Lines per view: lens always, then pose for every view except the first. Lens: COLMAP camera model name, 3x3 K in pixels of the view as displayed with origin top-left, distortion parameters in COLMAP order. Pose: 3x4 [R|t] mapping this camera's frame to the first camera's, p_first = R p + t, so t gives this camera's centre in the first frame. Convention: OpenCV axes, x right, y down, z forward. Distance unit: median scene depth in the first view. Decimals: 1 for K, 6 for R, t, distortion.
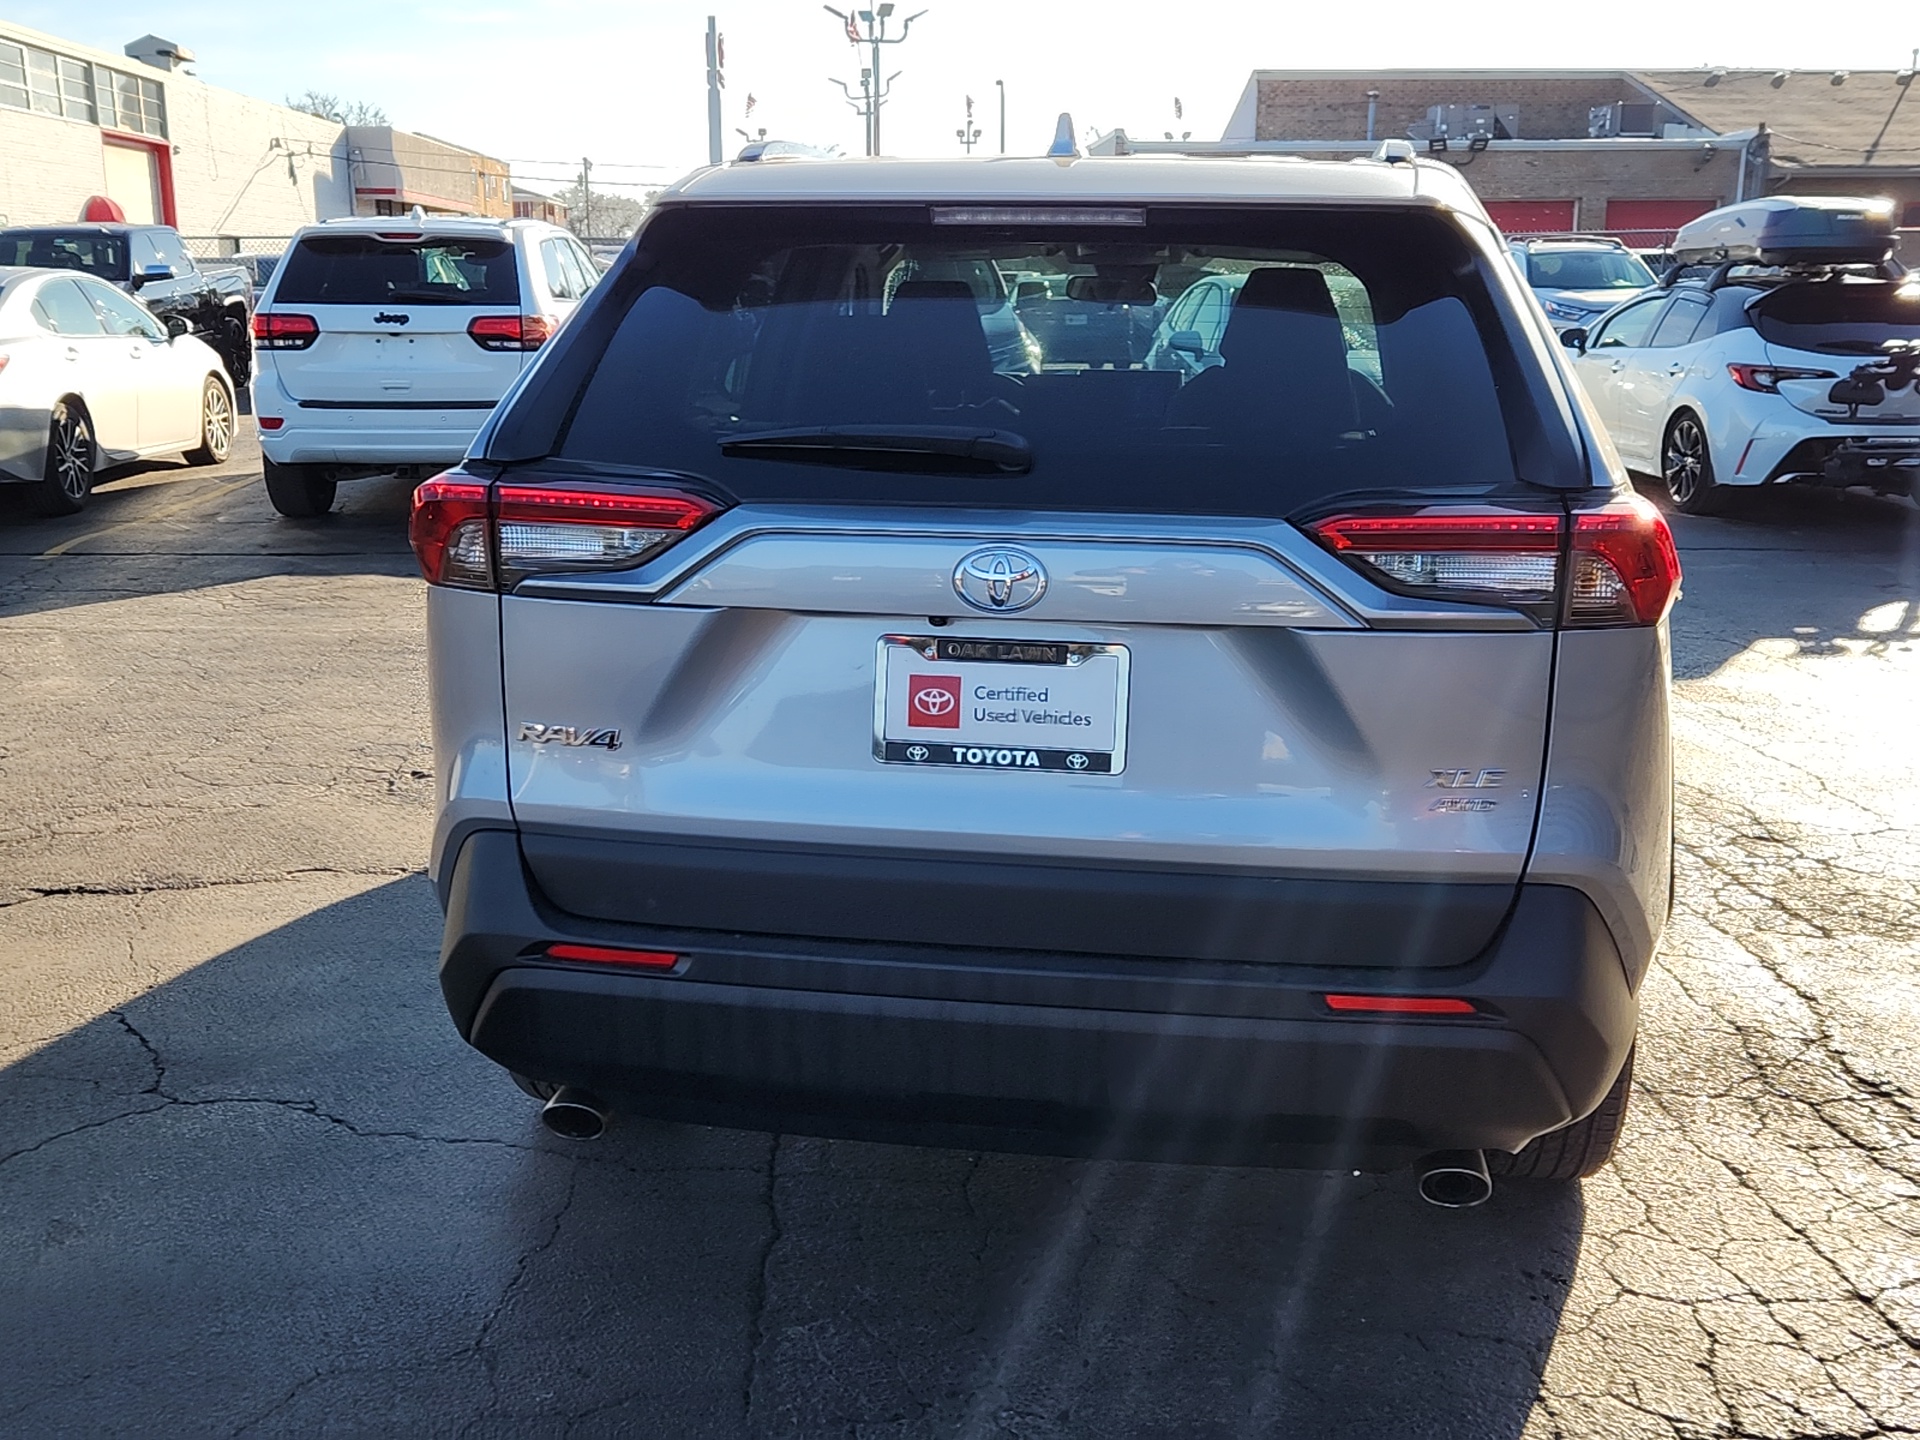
lens RADIAL K [[1977.8, 0, 956.2], [0, 1977.8, 711.4], [0, 0, 1]] dist [0.061665, 0.000000]
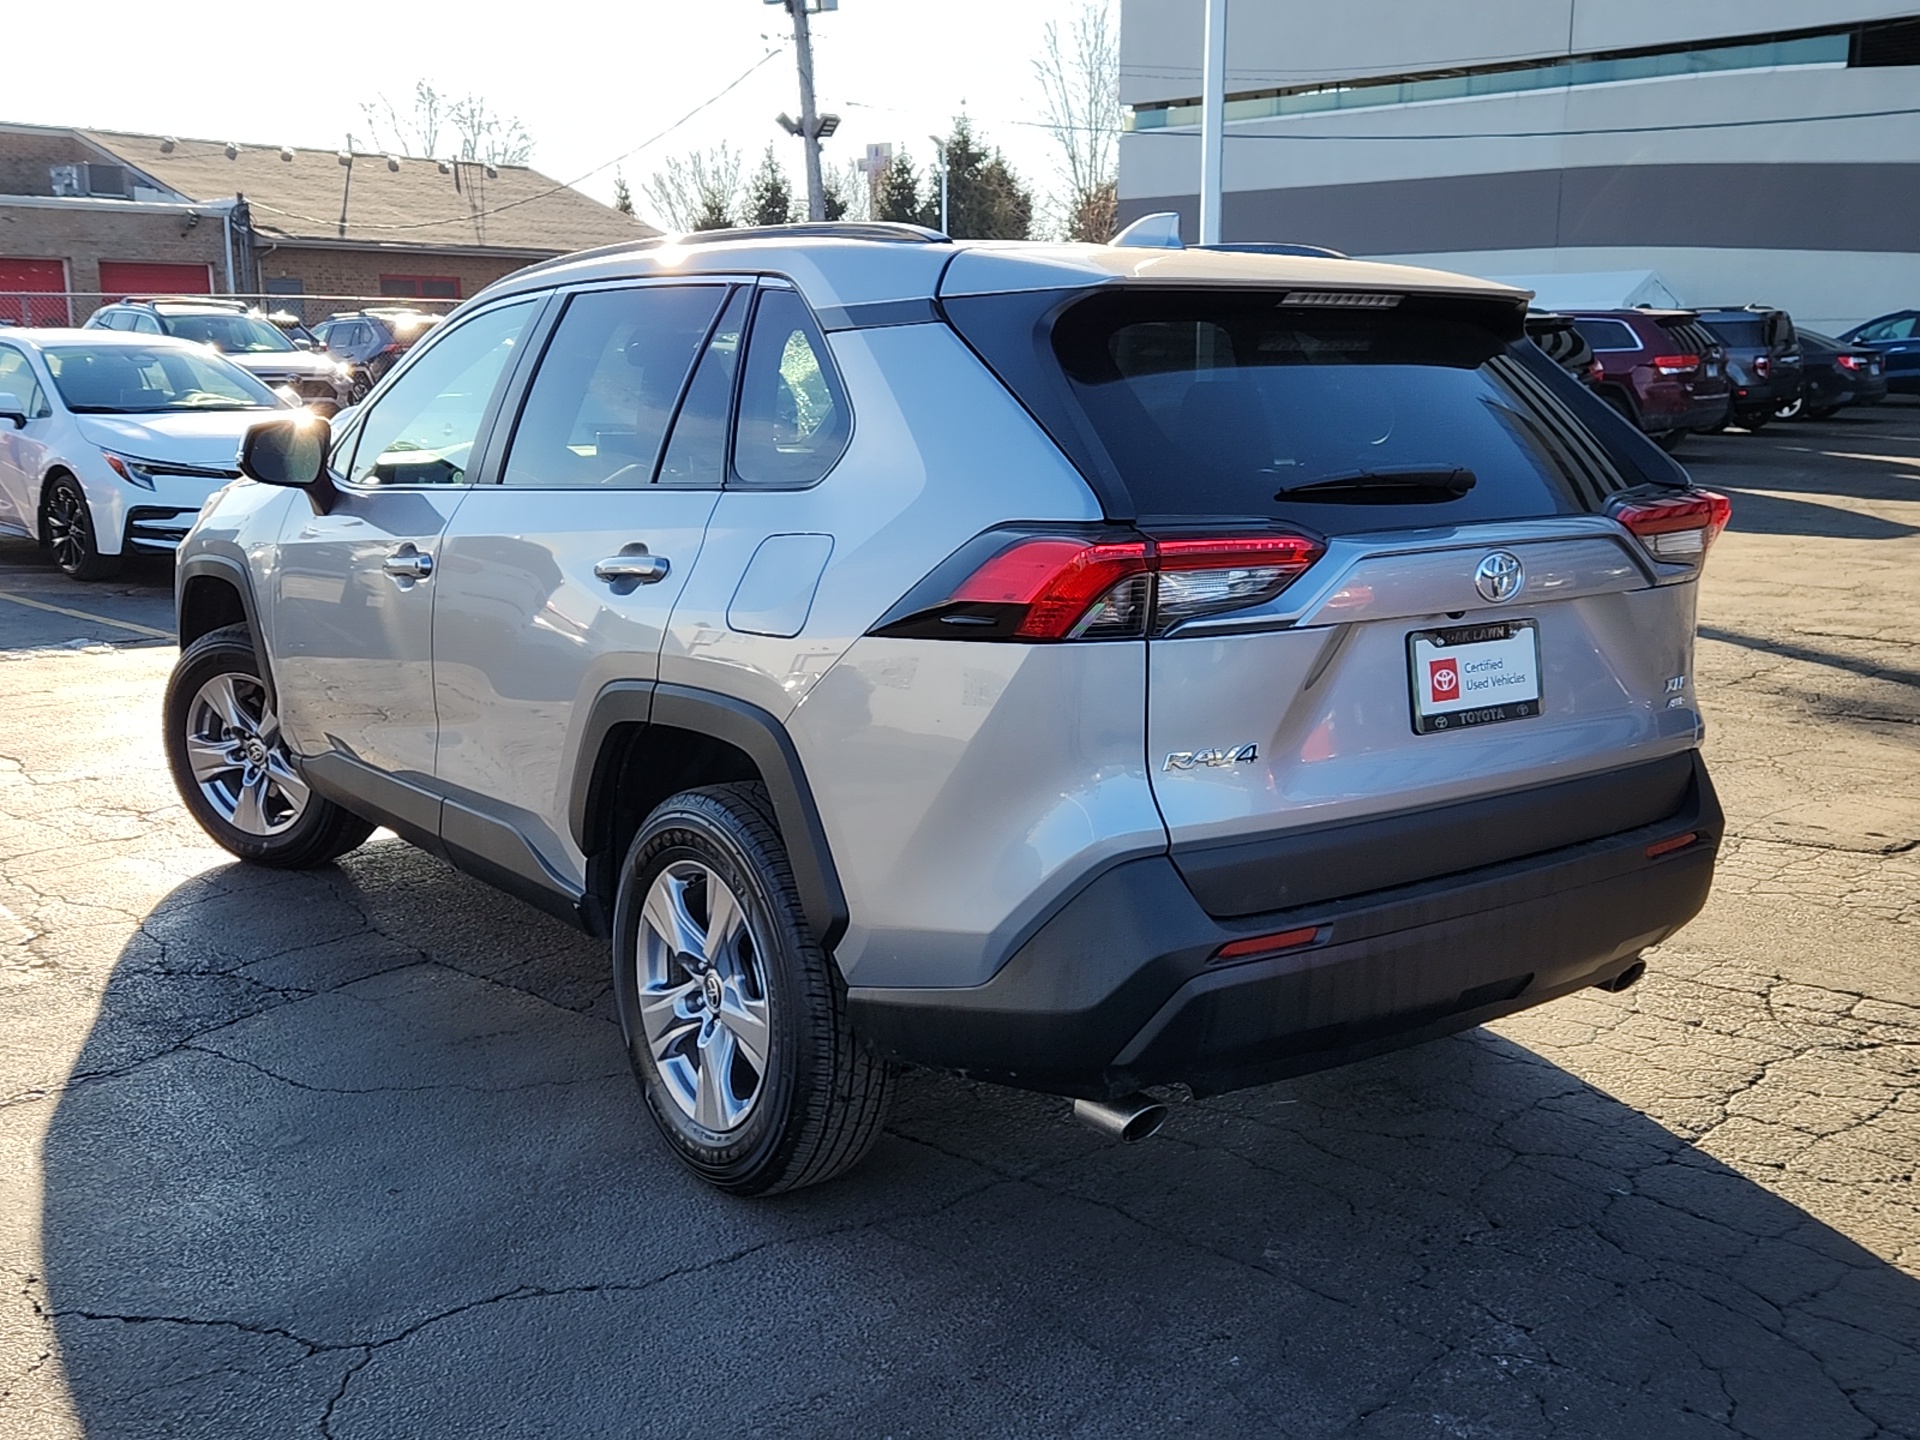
lens RADIAL K [[1977.8, 0, 965.7], [0, 1977.8, 713.1], [0, 0, 1]] dist [0.061665, 0.000000]
pose [[0.712241, -0.137984, 0.688239, -0.083291], [0.157951, 0.986848, 0.034392, -0.005732], [-0.683933, 0.084212, 0.724668, 0.022114]]
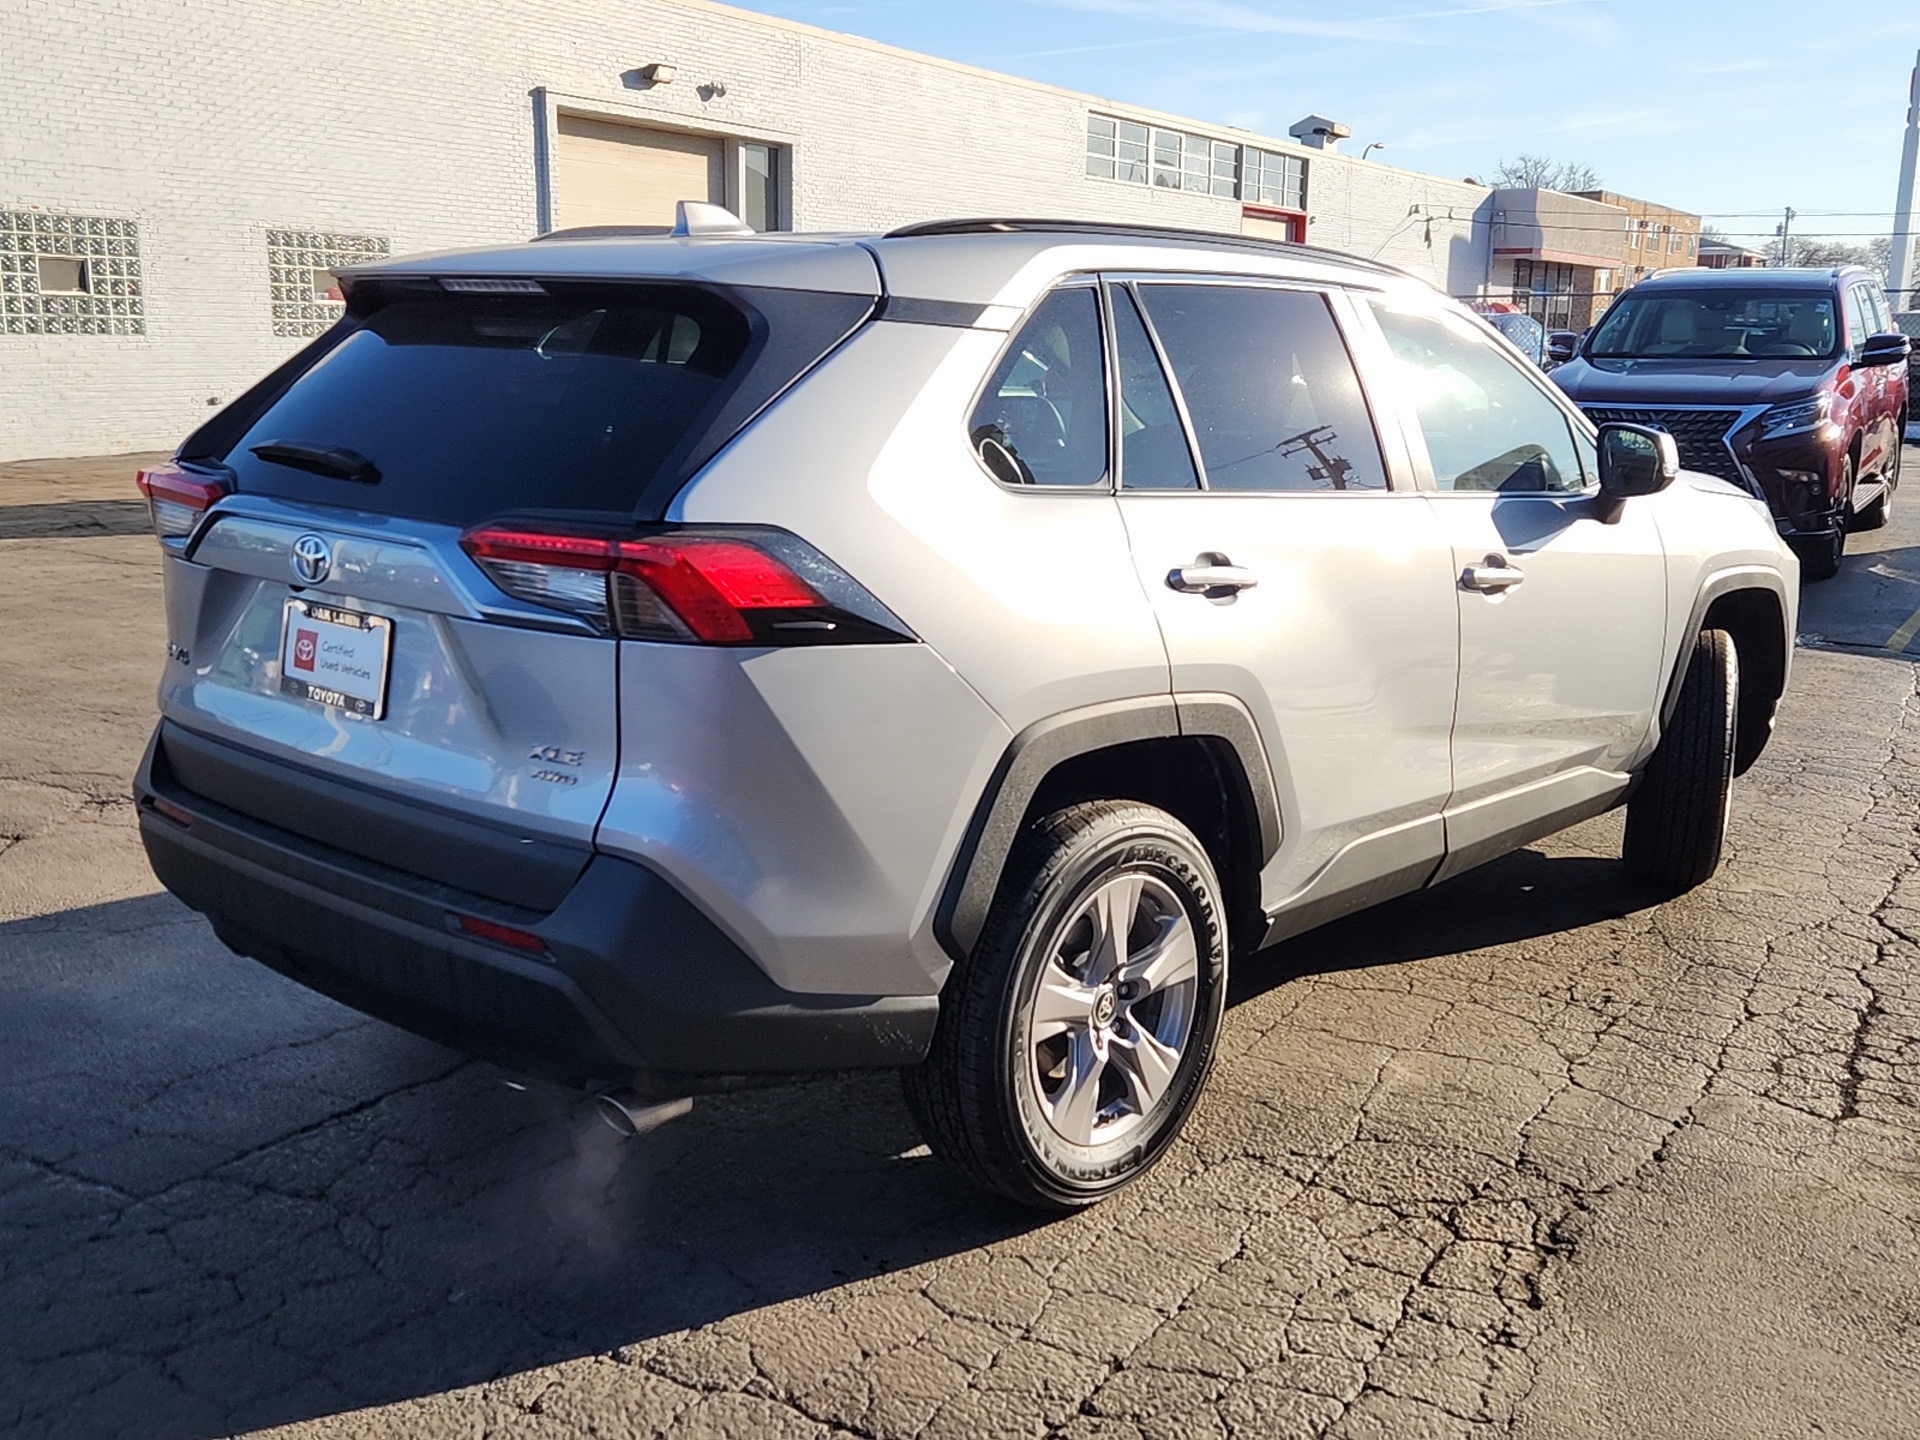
lens RADIAL K [[1977.8, 0, 944.1], [0, 1977.8, 709.1], [0, 0, 1]] dist [0.061665, 0.000000]
pose [[0.821526, 0.115948, -0.558258, 0.082128], [-0.131862, 0.991198, 0.011823, -0.002852], [0.554714, 0.063900, 0.829583, 0.010194]]
